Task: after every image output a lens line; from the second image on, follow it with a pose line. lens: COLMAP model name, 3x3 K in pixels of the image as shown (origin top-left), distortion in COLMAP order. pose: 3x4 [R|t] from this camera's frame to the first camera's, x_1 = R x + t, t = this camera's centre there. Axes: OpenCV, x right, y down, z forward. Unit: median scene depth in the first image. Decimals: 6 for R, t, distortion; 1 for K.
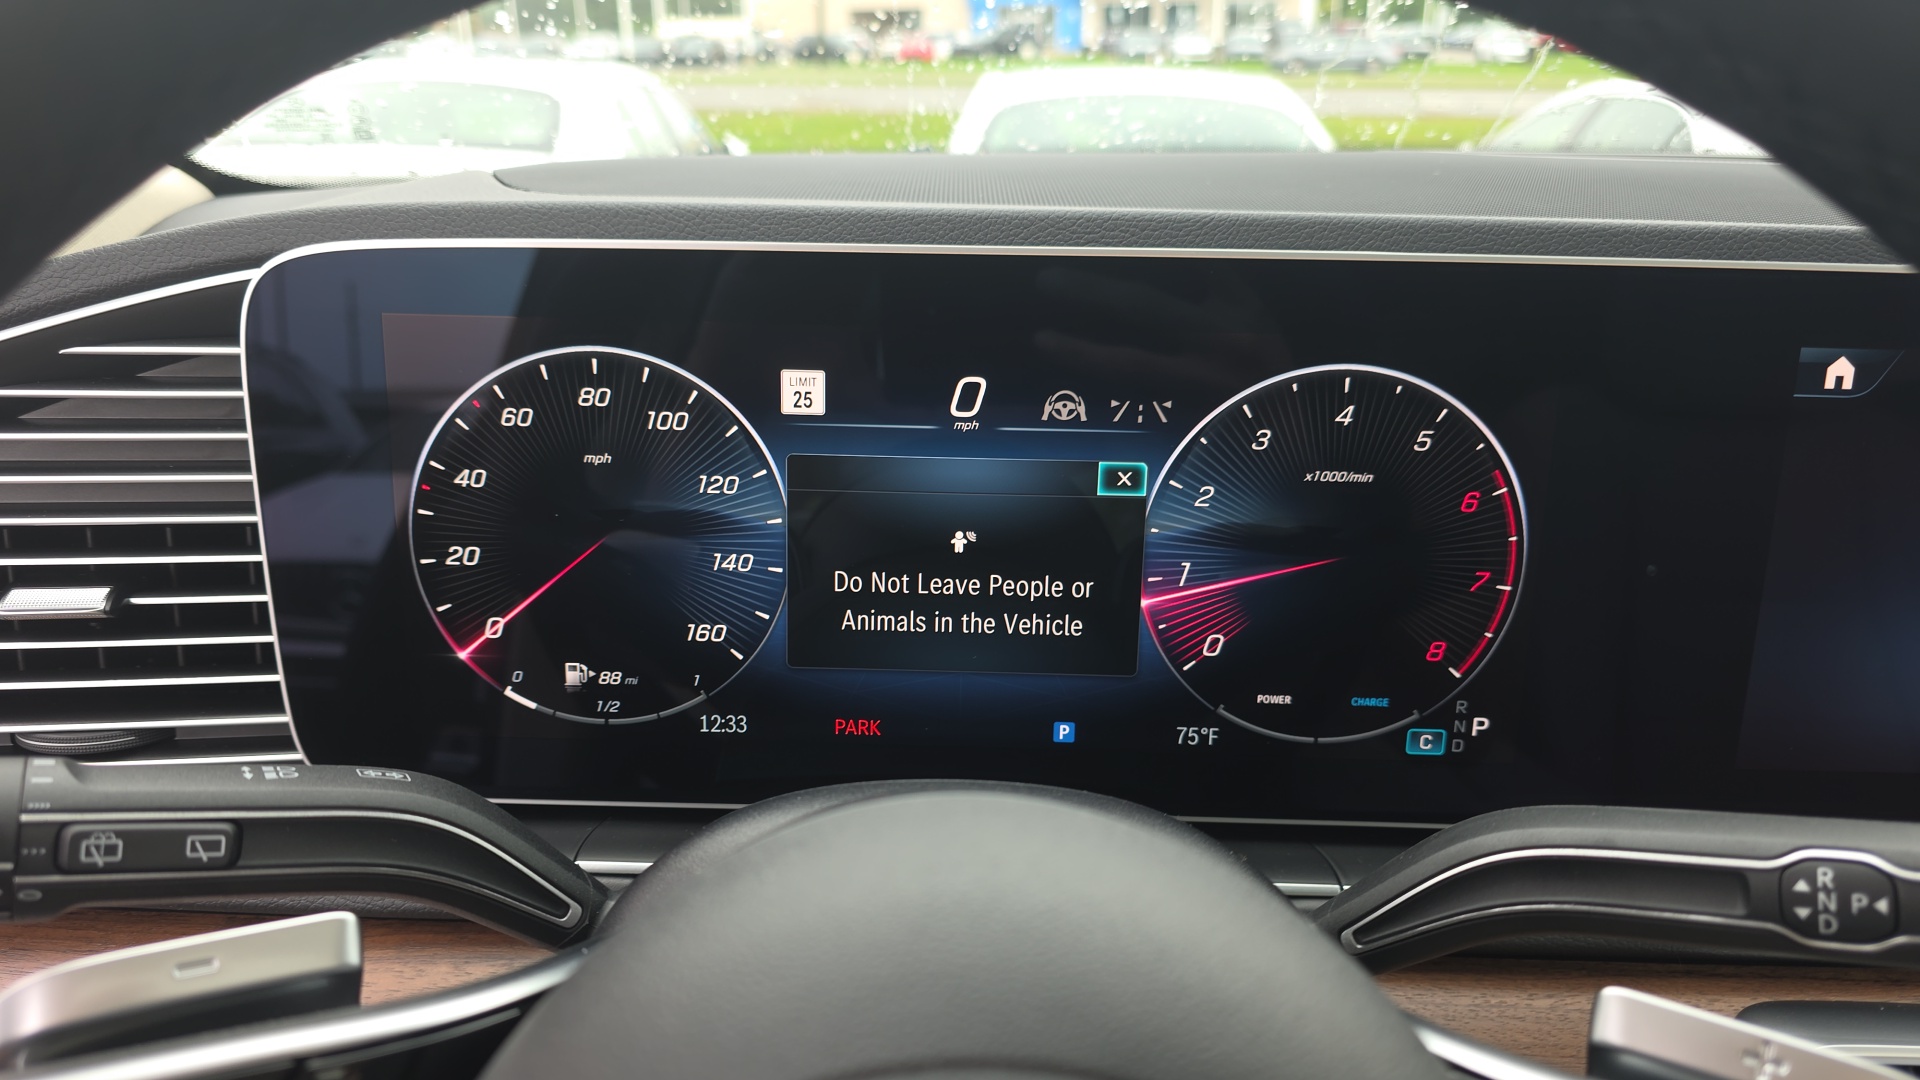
lens RADIAL K [[1310.7, 0, 952.2], [0, 1310.7, 574.7], [0, 0, 1]] dist [0.075242, -0.115923]
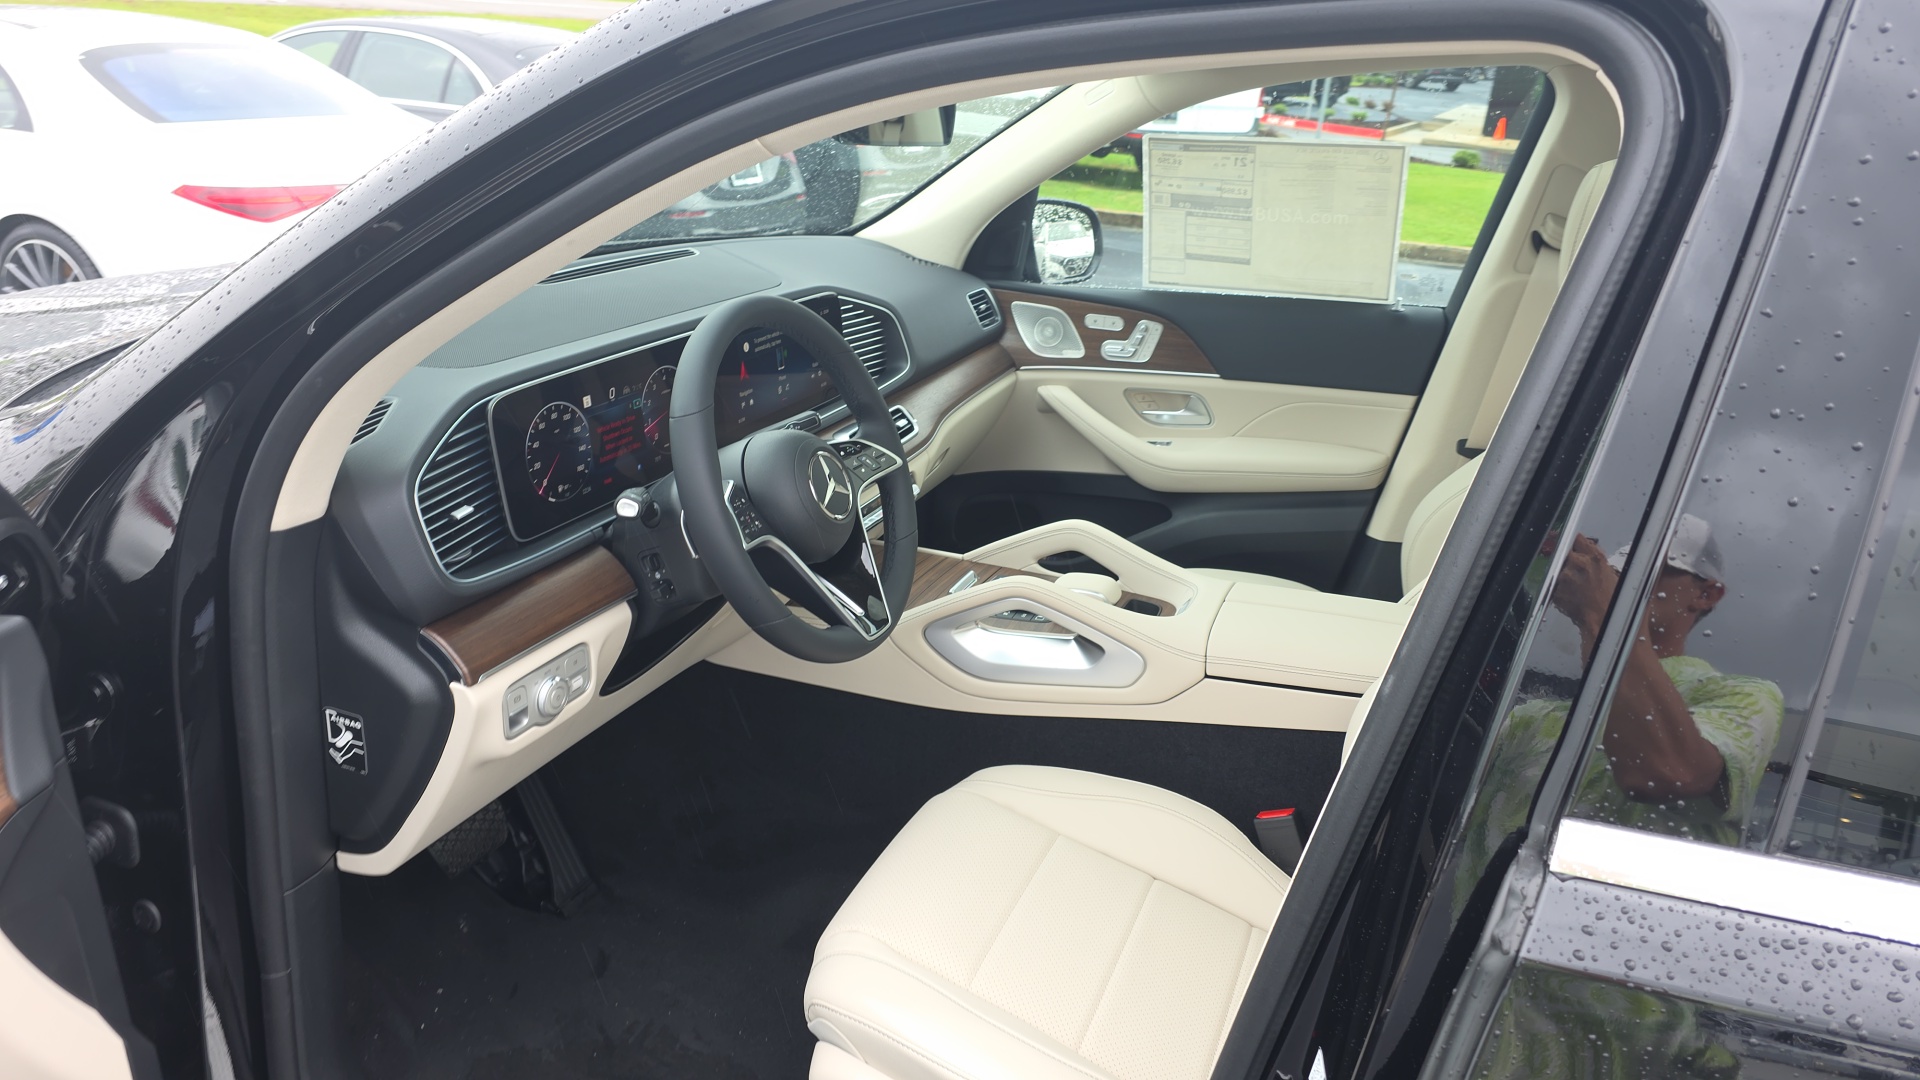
lens RADIAL K [[1279.9, 0, 946.8], [0, 1279.9, 551.5], [0, 0, 1]] dist [0.101789, -0.118707]
pose [[0.370113, -0.342618, 0.863498, -3.274133], [0.264381, 0.929917, 0.255652, -0.429611], [-0.890572, 0.133672, 0.434756, -1.650364]]
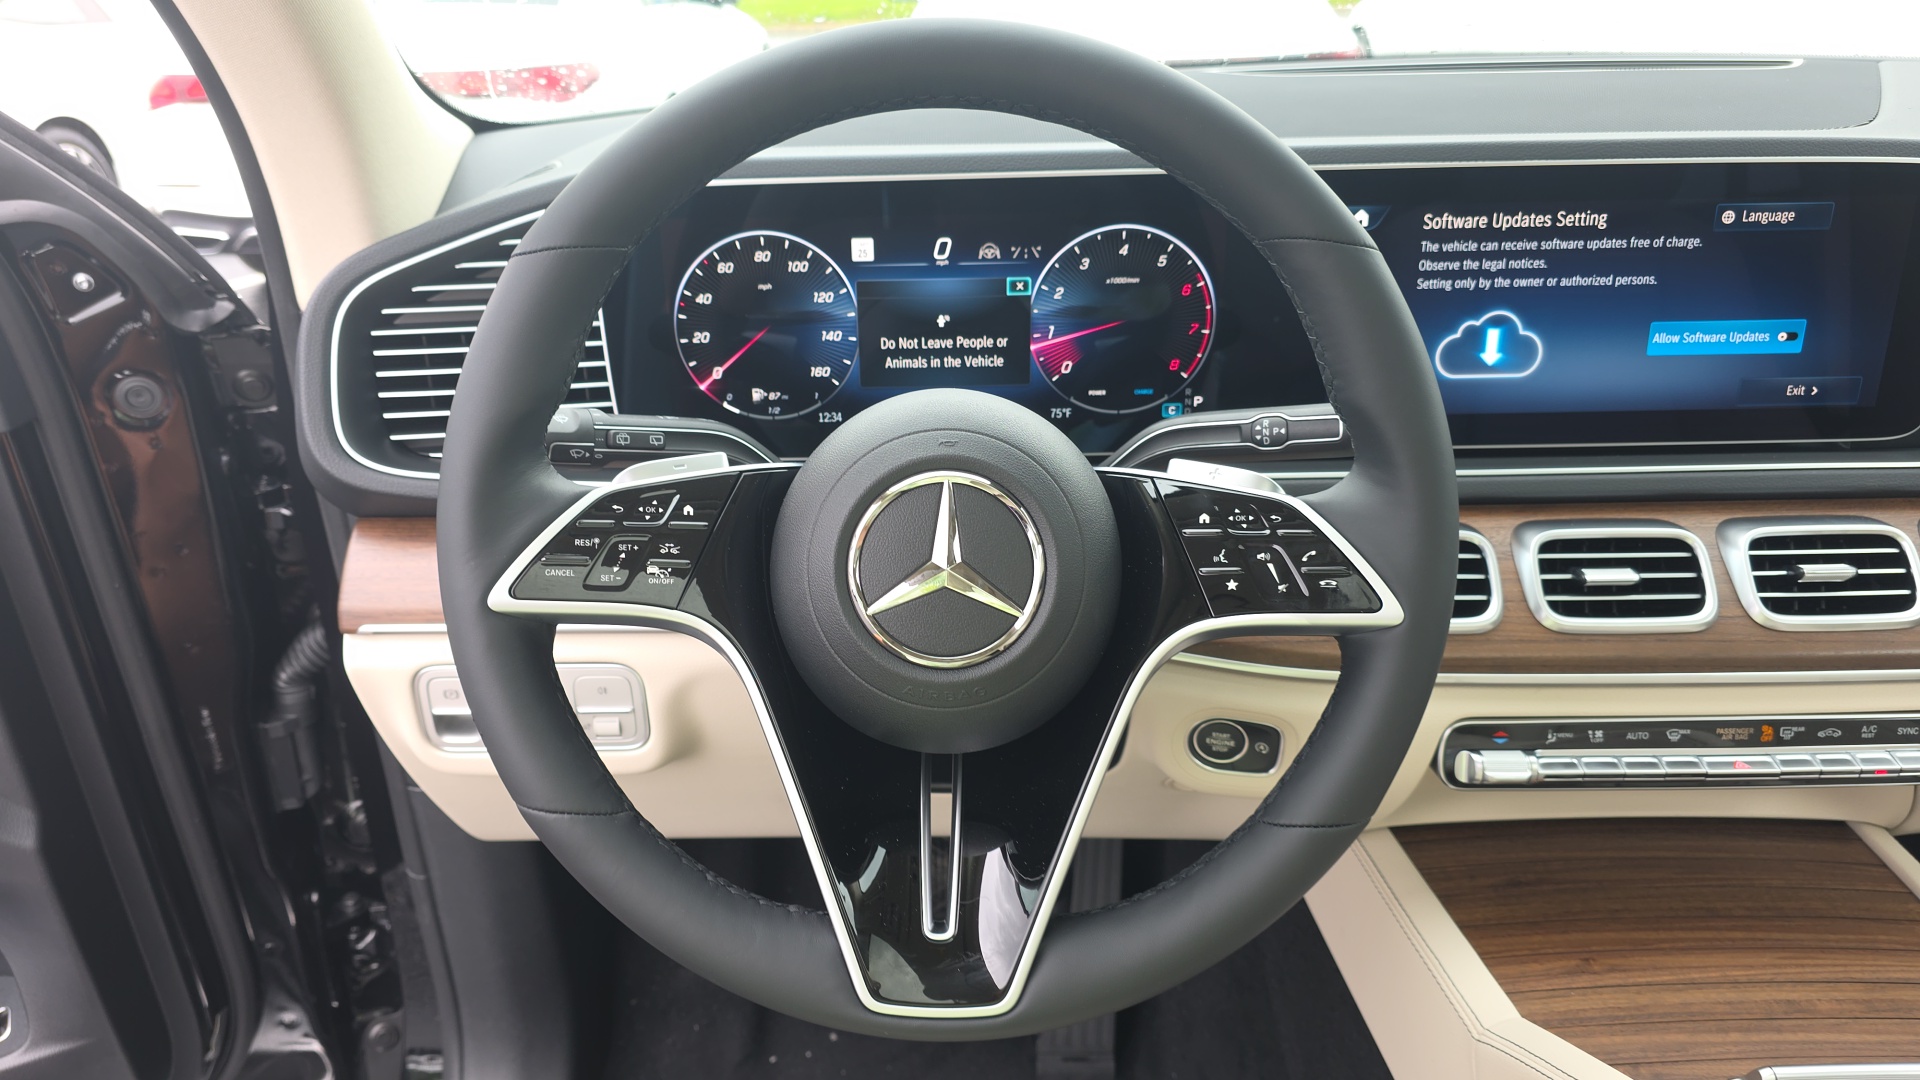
lens RADIAL K [[1279.9, 0, 946.8], [0, 1279.9, 551.5], [0, 0, 1]] dist [0.101789, -0.118707]
pose [[0.999165, -0.040134, -0.007677, 0.014989], [0.040747, 0.992671, 0.113771, 0.106004], [0.003055, -0.113989, 0.993477, -1.052666]]
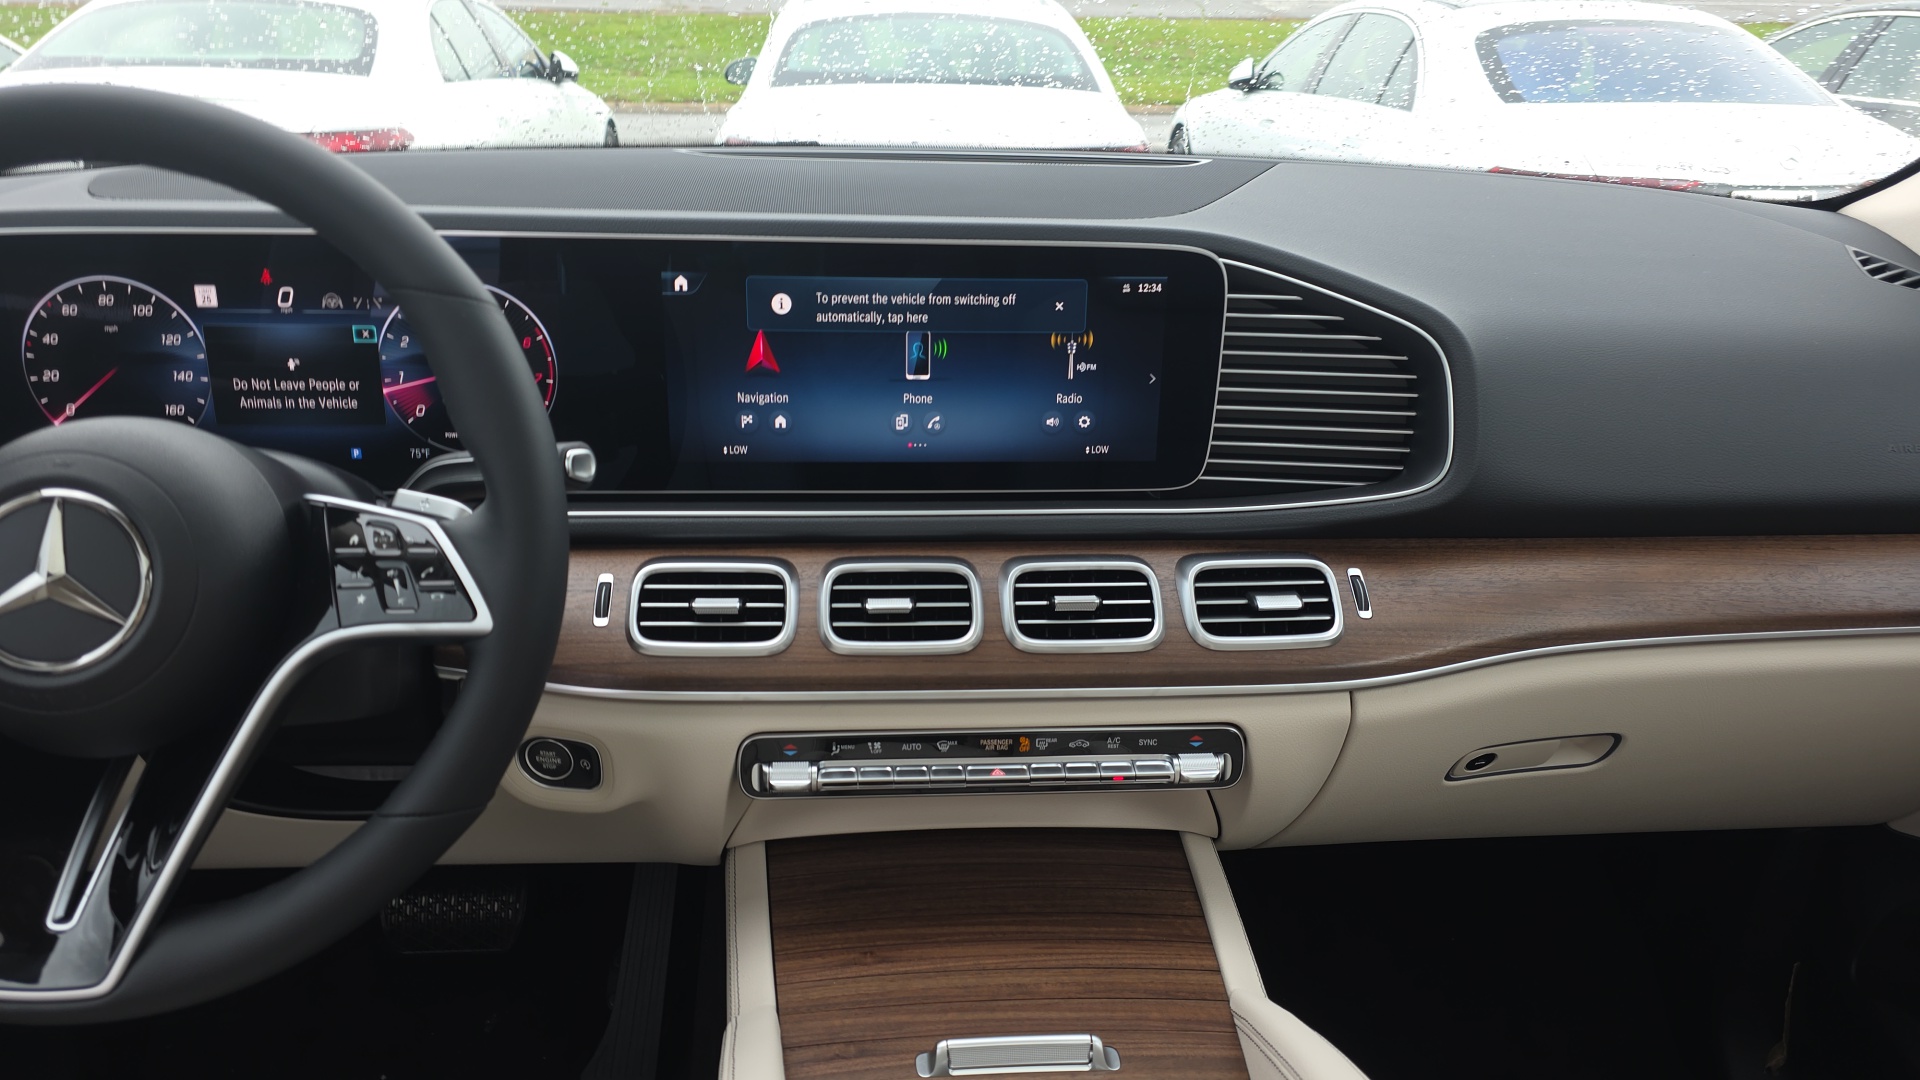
lens RADIAL K [[1305.9, 0, 955.1], [0, 1305.9, 544.0], [0, 0, 1]] dist [0.083420, -0.086623]
pose [[0.995789, -0.033205, 0.085453, 0.910775], [0.028395, 0.997976, 0.056899, 0.179541], [-0.087170, -0.054233, 0.994716, -1.311637]]
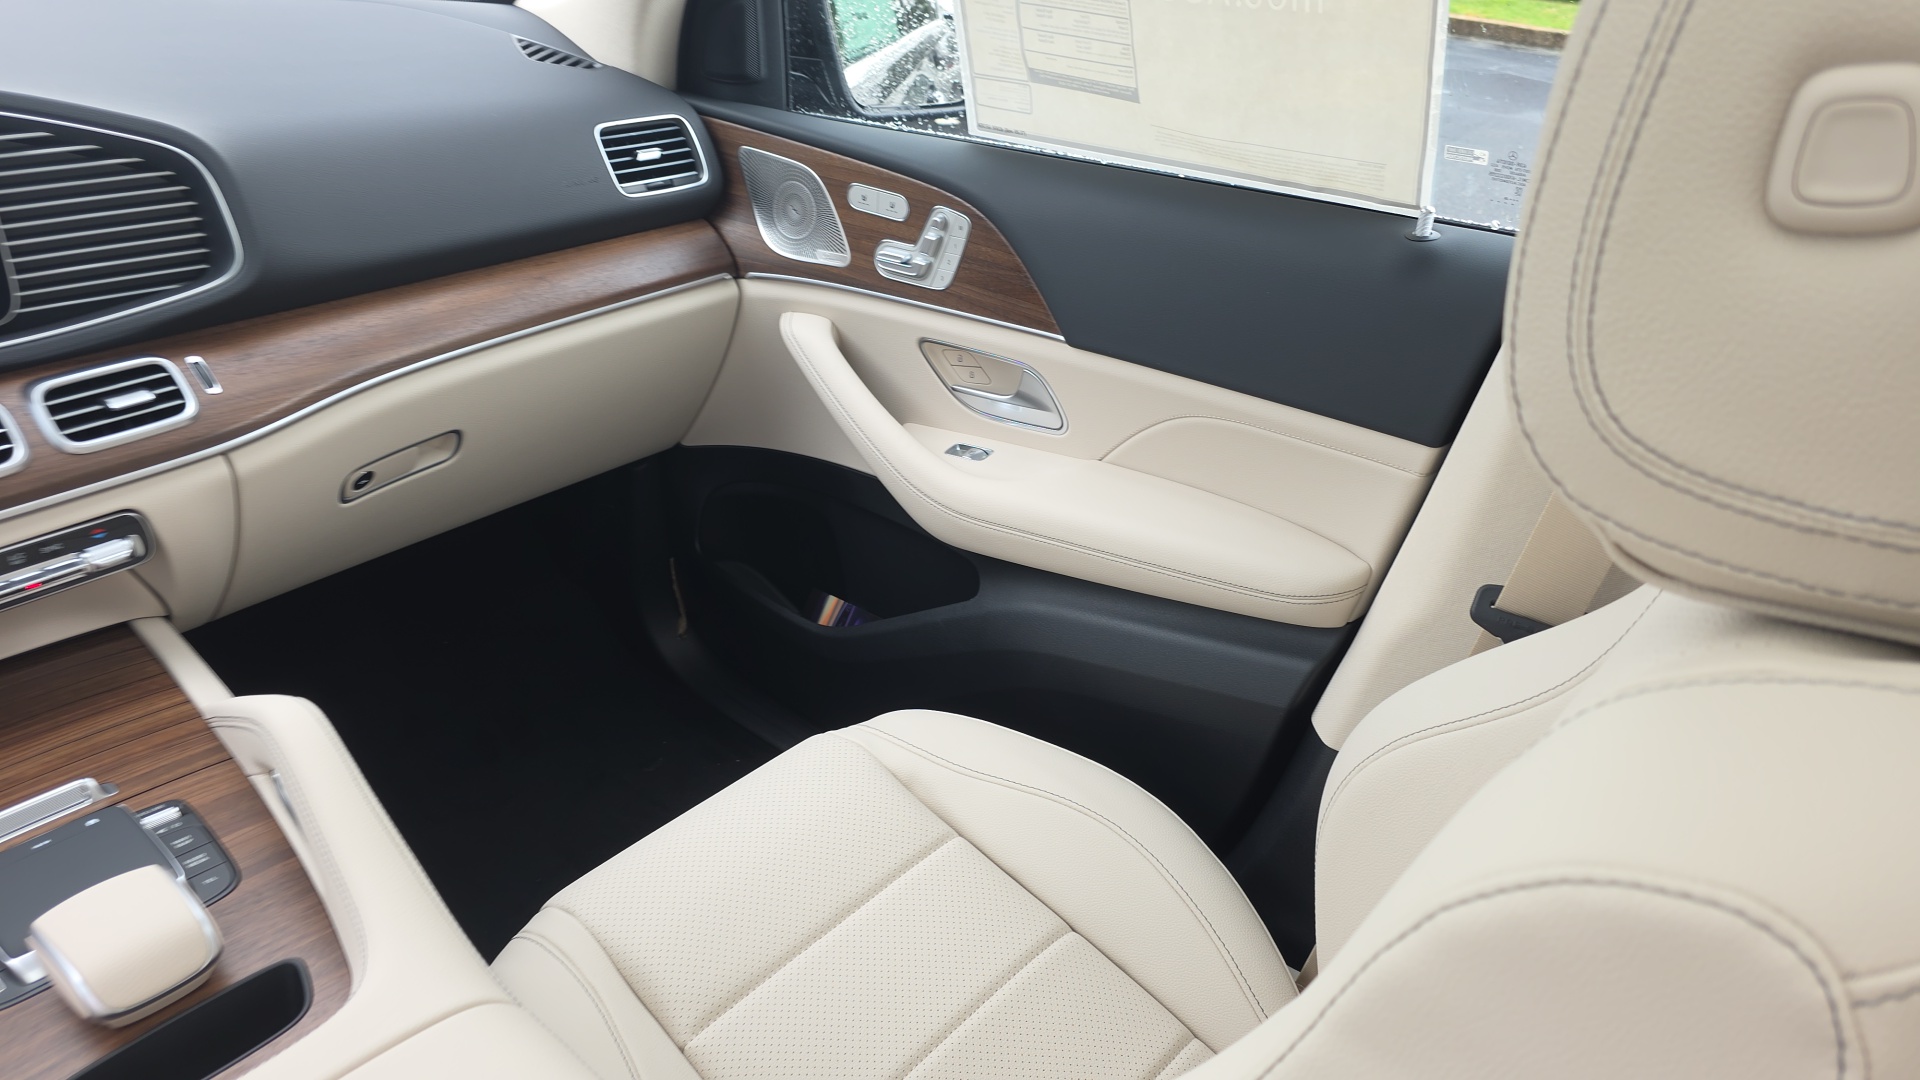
lens RADIAL K [[1286.1, 0, 954.3], [0, 1286.1, 554.1], [0, 0, 1]] dist [0.061772, -0.069384]
pose [[0.644346, -0.373595, 0.667267, 0.852236], [0.216611, 0.925975, 0.309273, 0.258269], [-0.733415, -0.054741, 0.677573, -2.141893]]
